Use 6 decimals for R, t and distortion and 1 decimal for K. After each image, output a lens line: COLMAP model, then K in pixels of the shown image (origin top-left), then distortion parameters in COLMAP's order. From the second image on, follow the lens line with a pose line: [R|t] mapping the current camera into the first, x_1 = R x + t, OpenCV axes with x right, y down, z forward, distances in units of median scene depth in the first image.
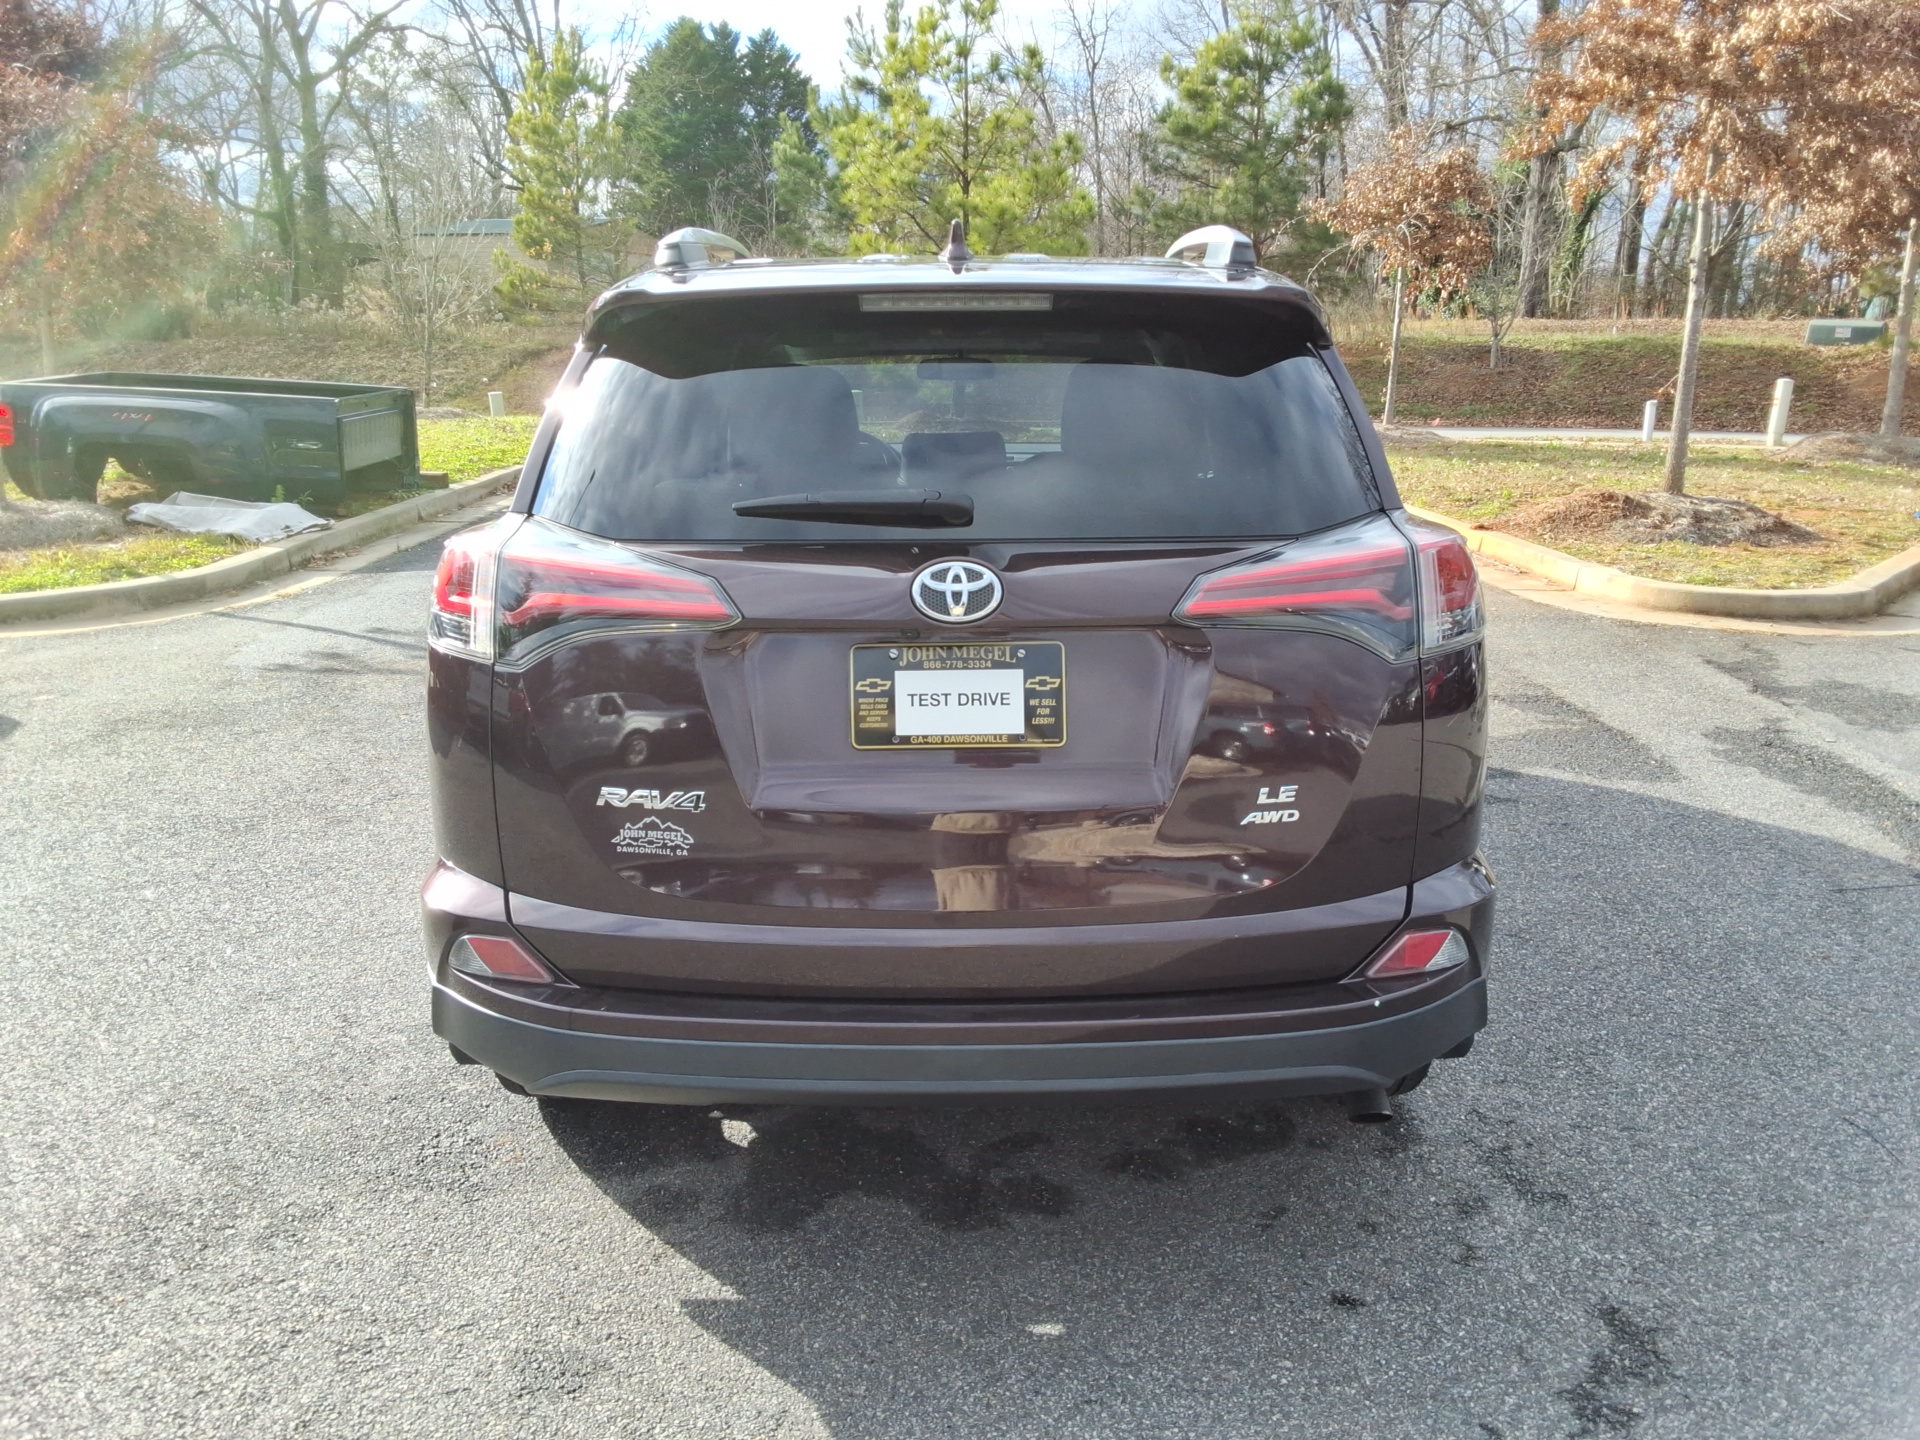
lens RADIAL K [[1547.8, 0, 971.8], [0, 1547.8, 688.0], [0, 0, 1]] dist [0.095776, -0.151099]
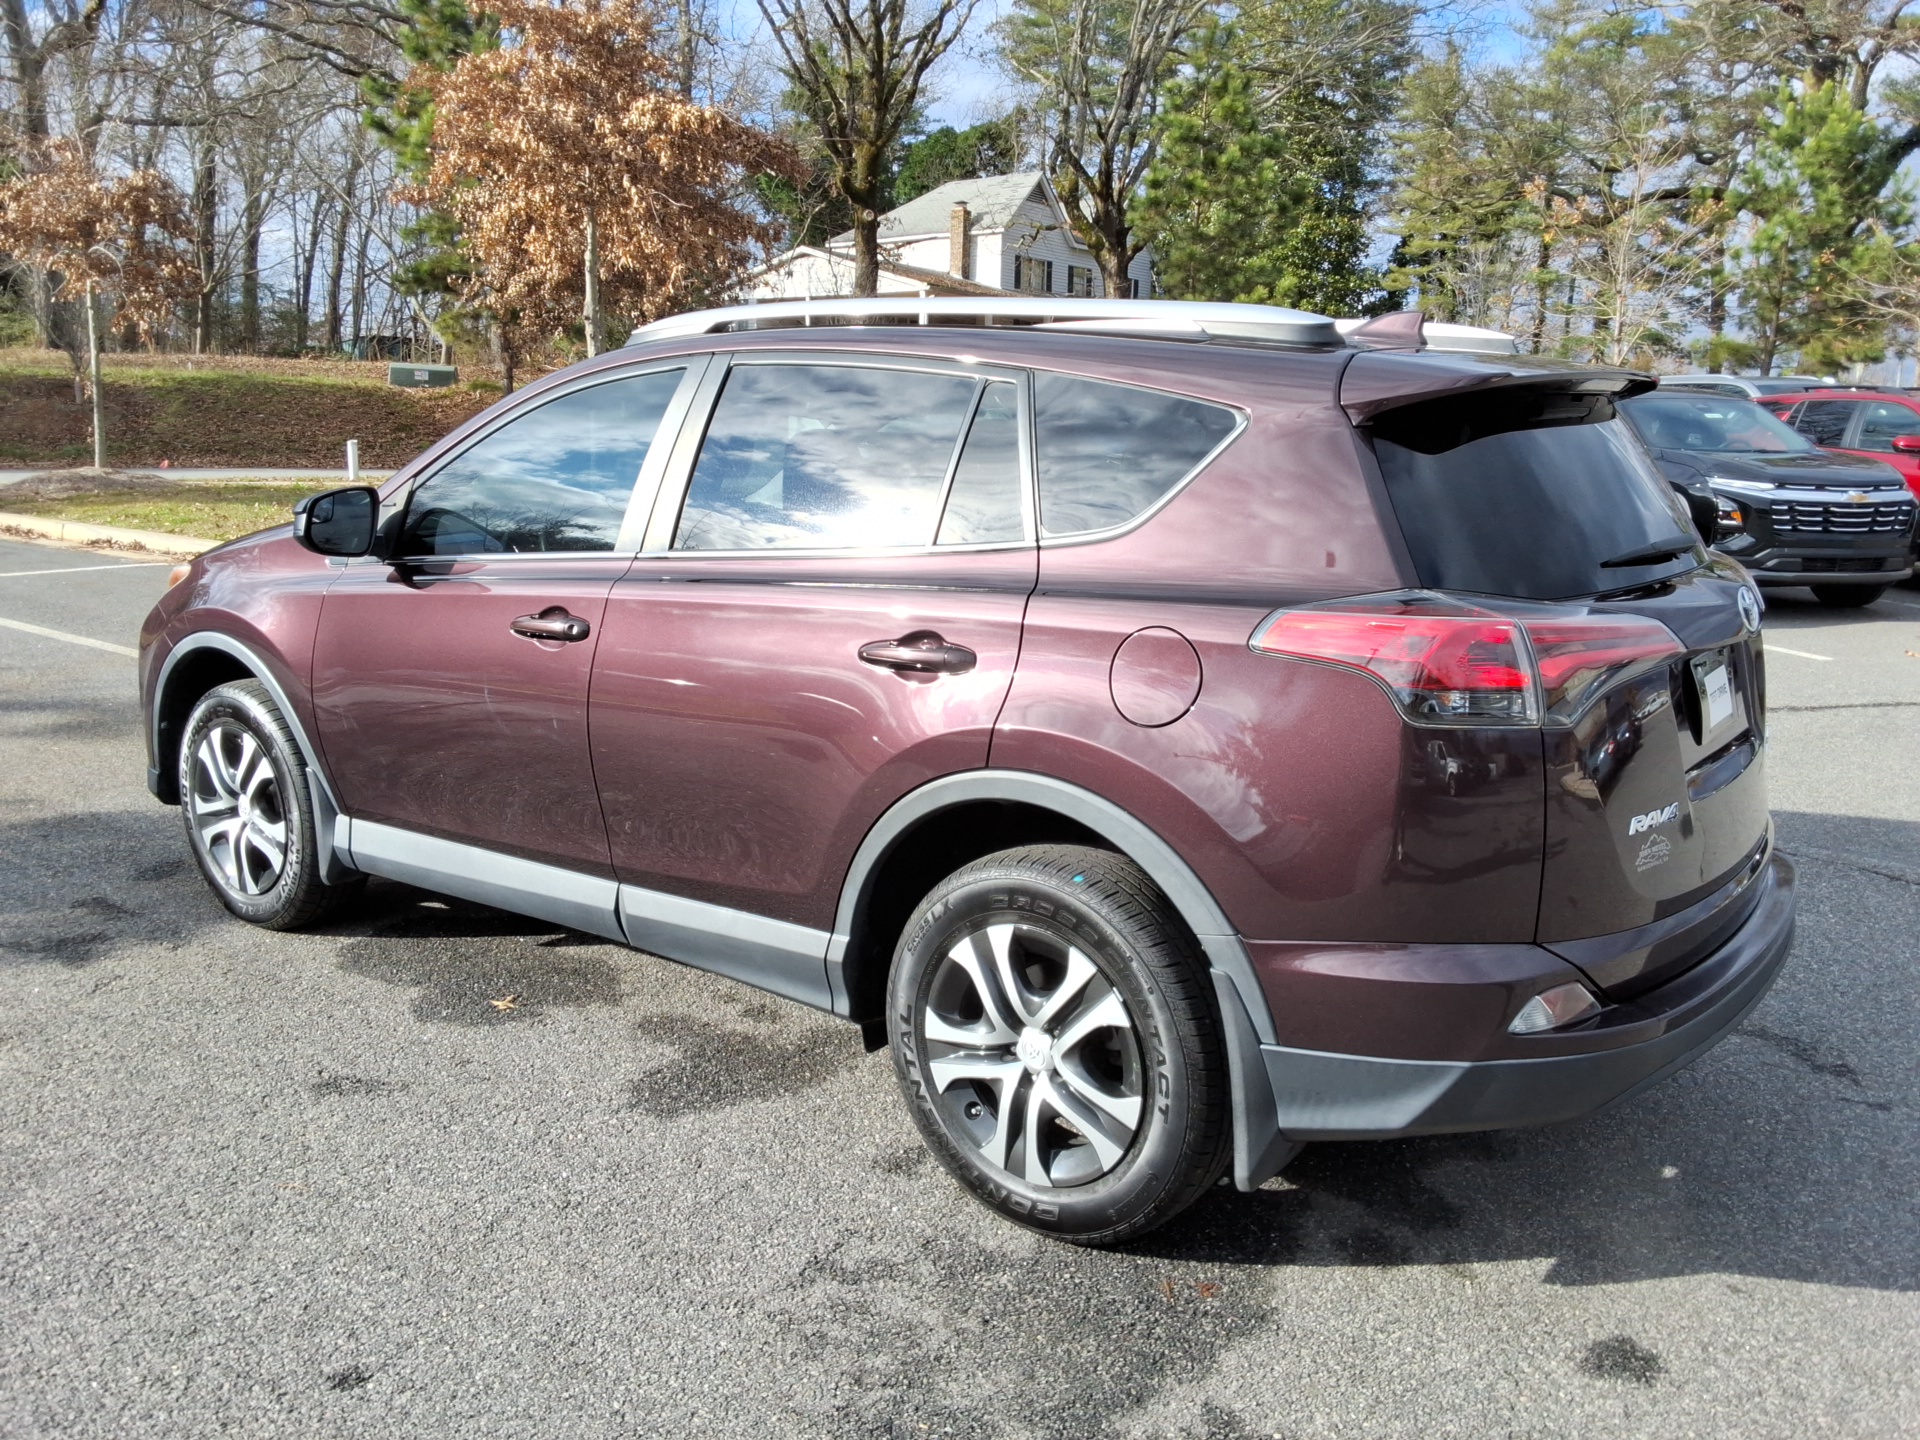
lens RADIAL K [[1532.8, 0, 970.4], [0, 1532.8, 697.4], [0, 0, 1]] dist [0.136654, -0.220369]
pose [[0.605627, -0.141887, 0.782996, -0.241082], [0.153570, 0.986318, 0.059949, -0.027913], [-0.780789, 0.083938, 0.619131, 0.117194]]
